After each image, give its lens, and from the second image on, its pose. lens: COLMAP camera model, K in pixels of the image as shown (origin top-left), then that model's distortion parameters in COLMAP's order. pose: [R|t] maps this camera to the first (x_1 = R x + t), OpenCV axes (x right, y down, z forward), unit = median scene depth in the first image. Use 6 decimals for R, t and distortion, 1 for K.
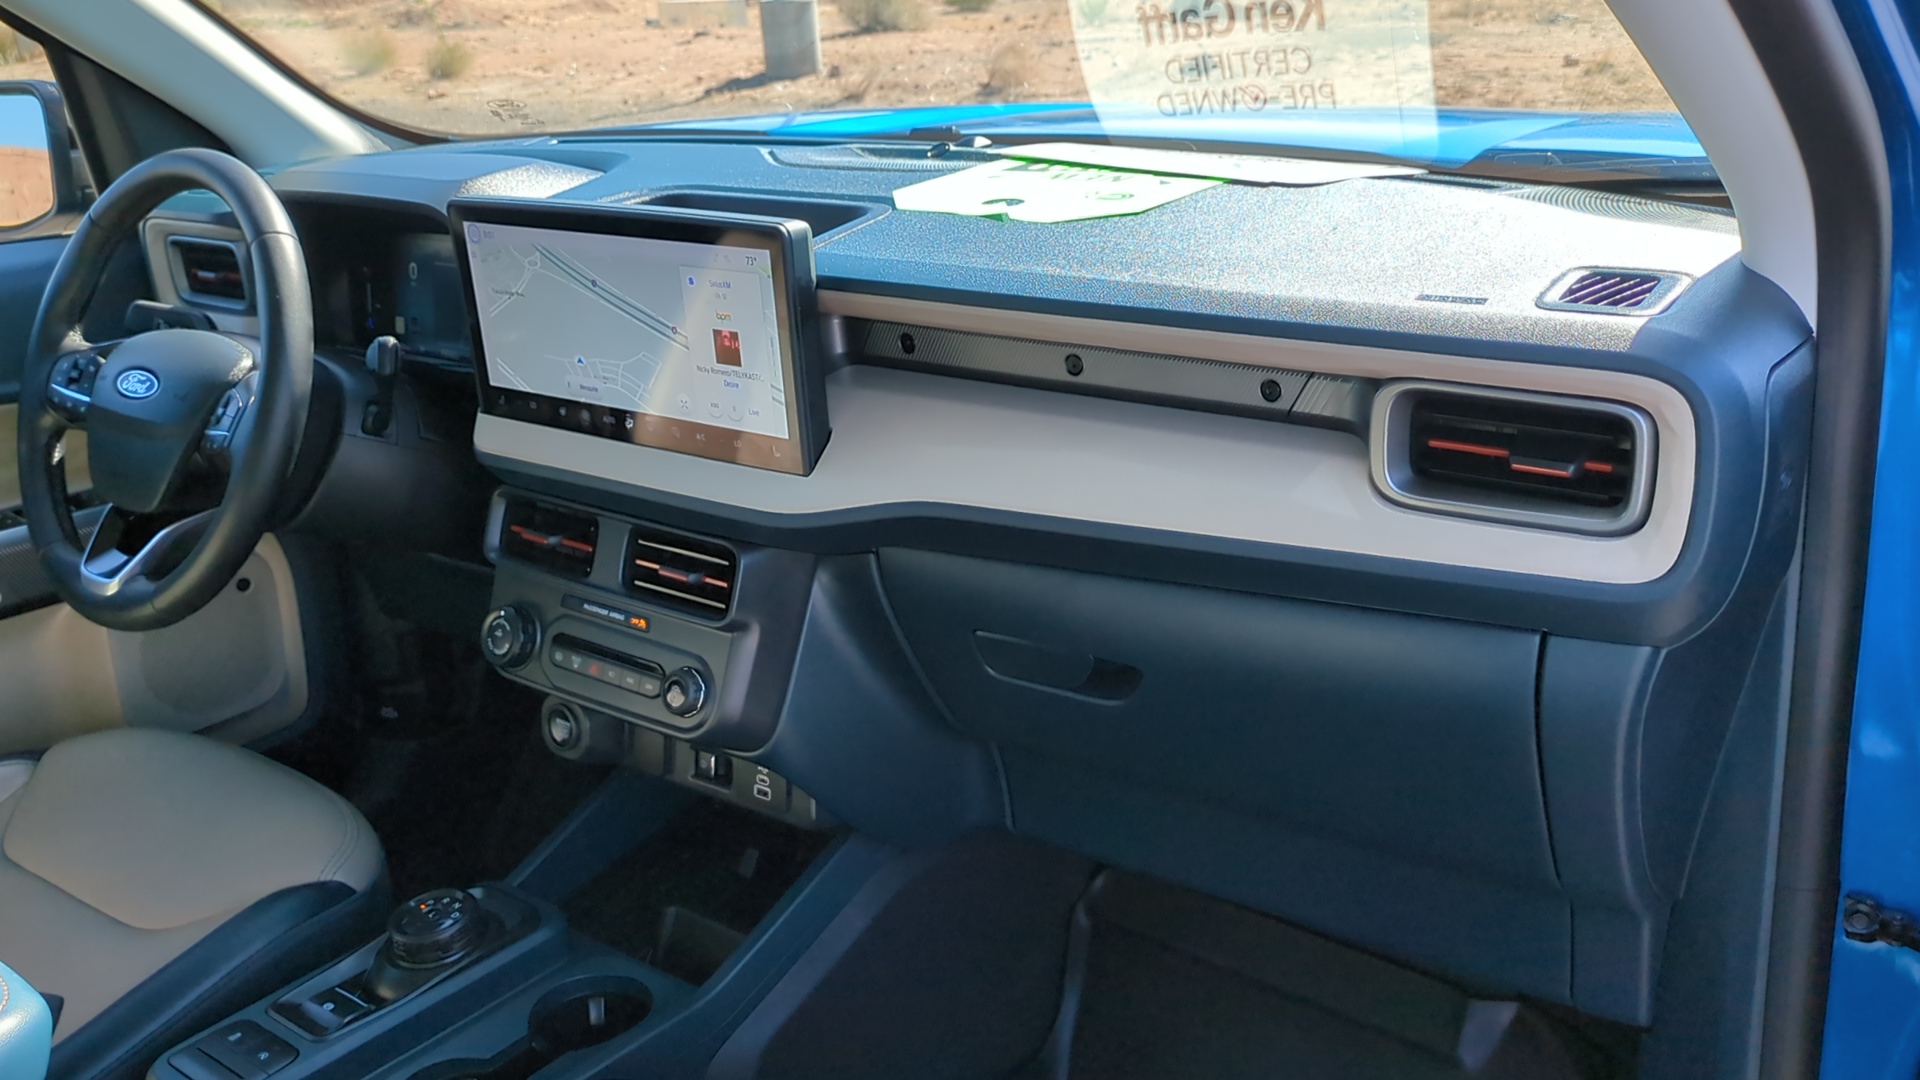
lens RADIAL K [[1641.3, 0, 976.8], [0, 1641.3, 539.0], [0, 0, 1]] dist [0.073219, -0.091841]
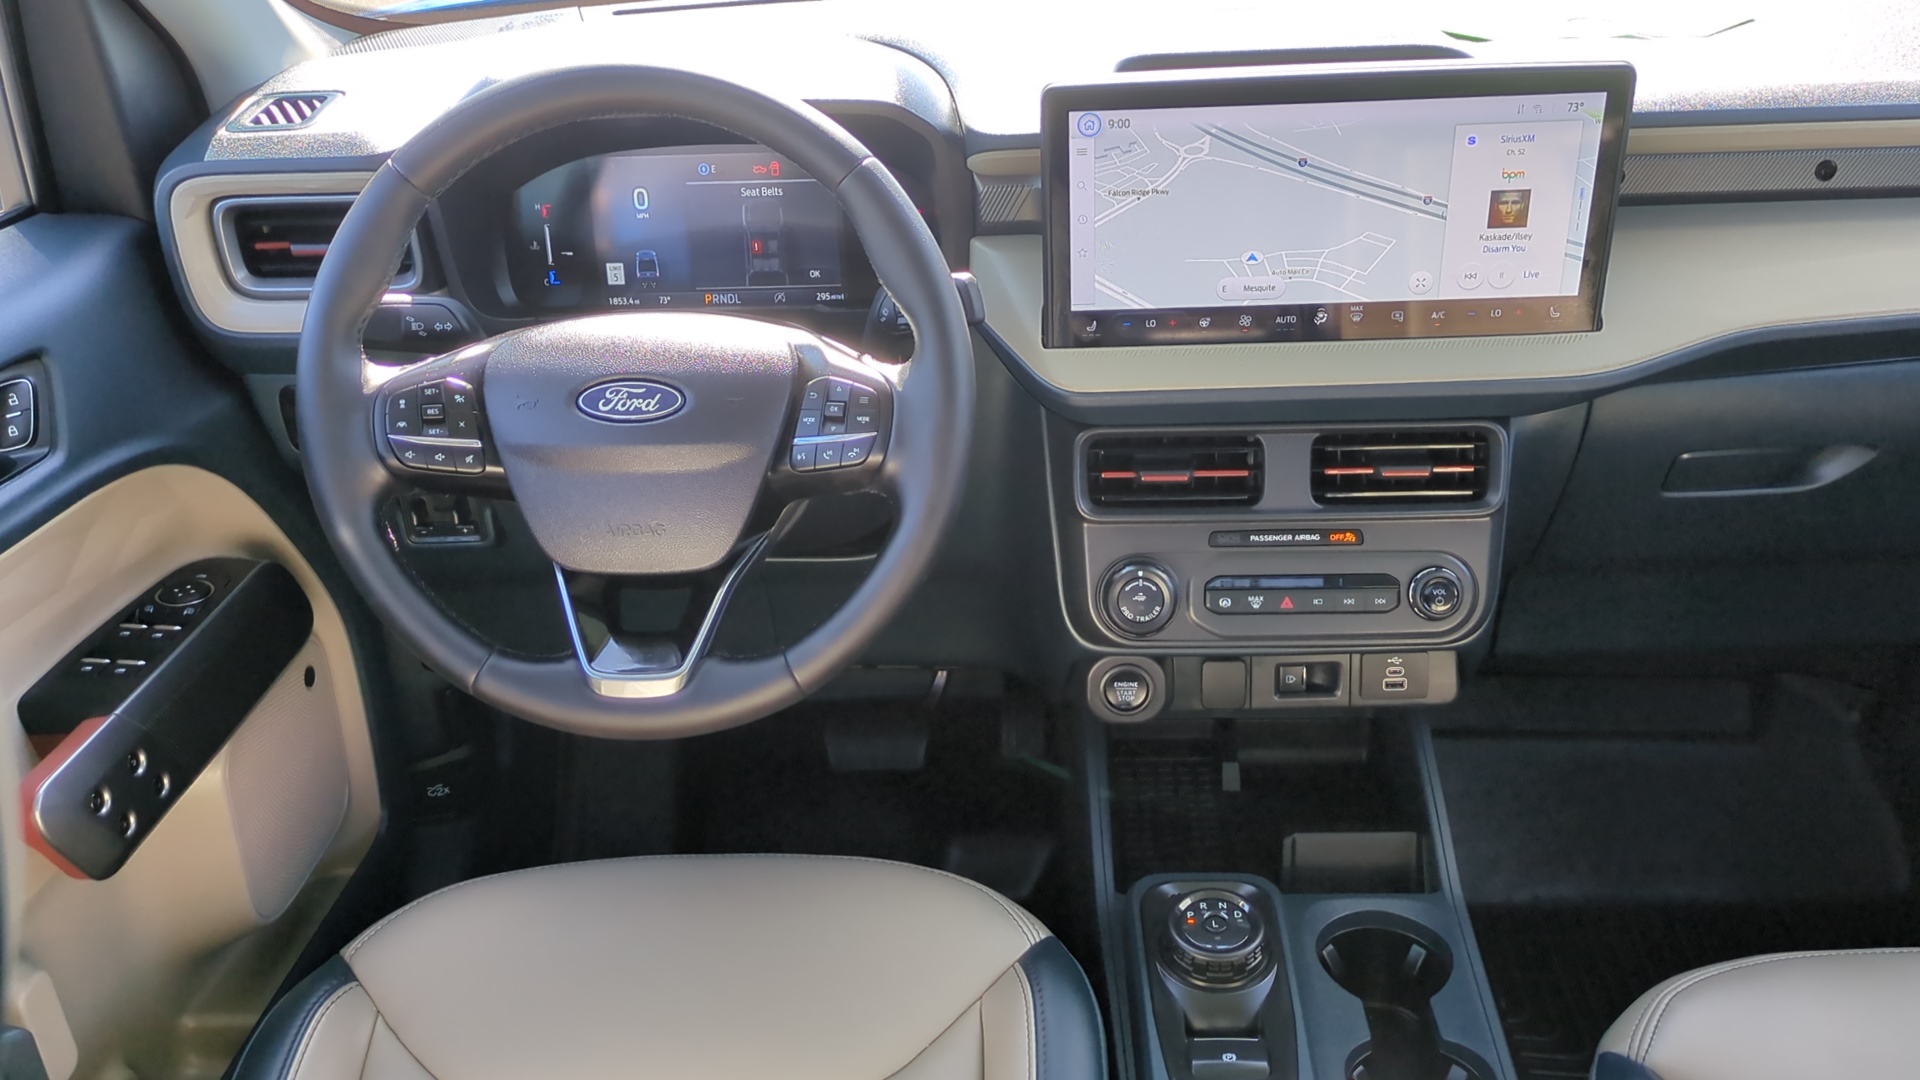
lens RADIAL K [[1641.3, 0, 976.8], [0, 1641.3, 539.0], [0, 0, 1]] dist [0.073219, -0.091841]
pose [[0.823779, -0.249750, 0.508933, -0.826019], [0.193173, 0.967667, 0.162187, -0.132658], [-0.532984, -0.035294, 0.845389, 0.345217]]
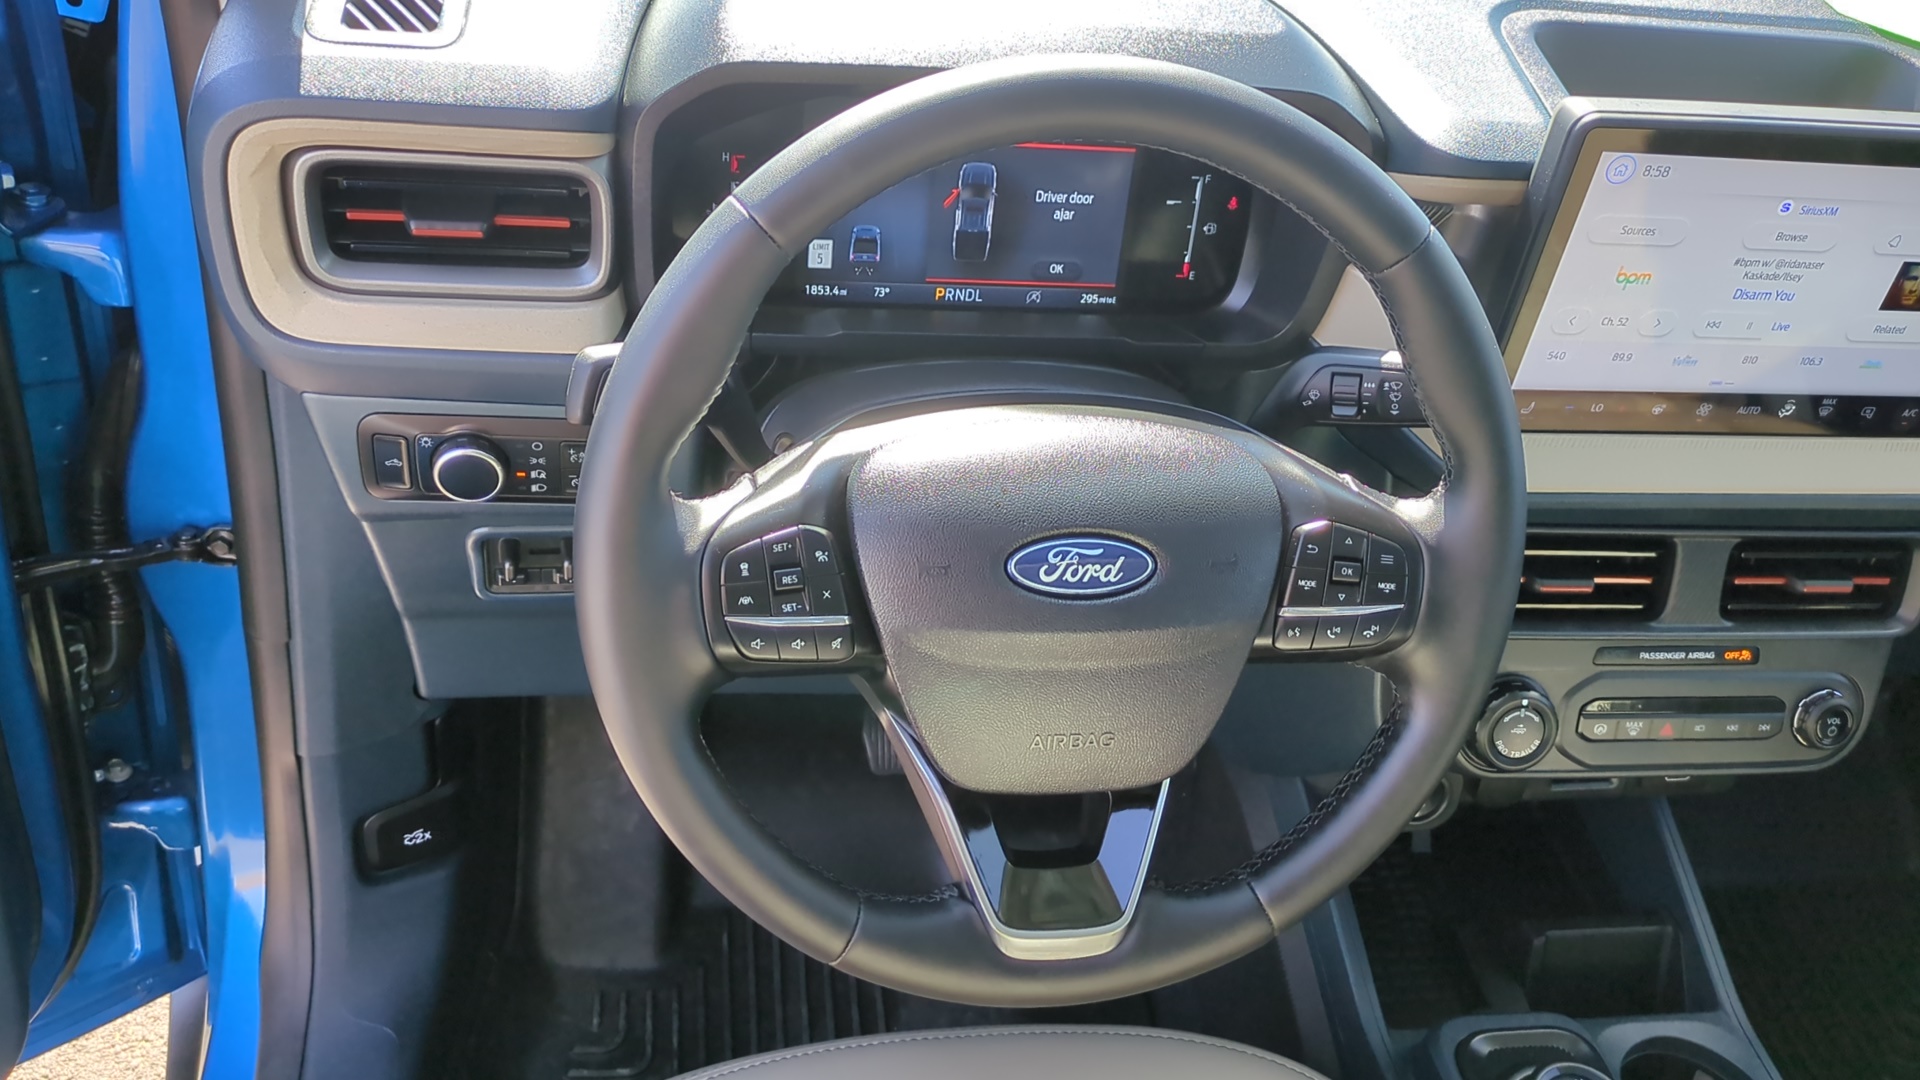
lens RADIAL K [[1576.5, 0, 969.1], [0, 1576.5, 502.2], [0, 0, 1]] dist [0.007837, -0.000336]
pose [[0.683189, -0.313752, 0.659403, -0.900349], [0.092313, 0.932856, 0.348221, -0.299189], [-0.724383, -0.177029, 0.666281, 0.782828]]
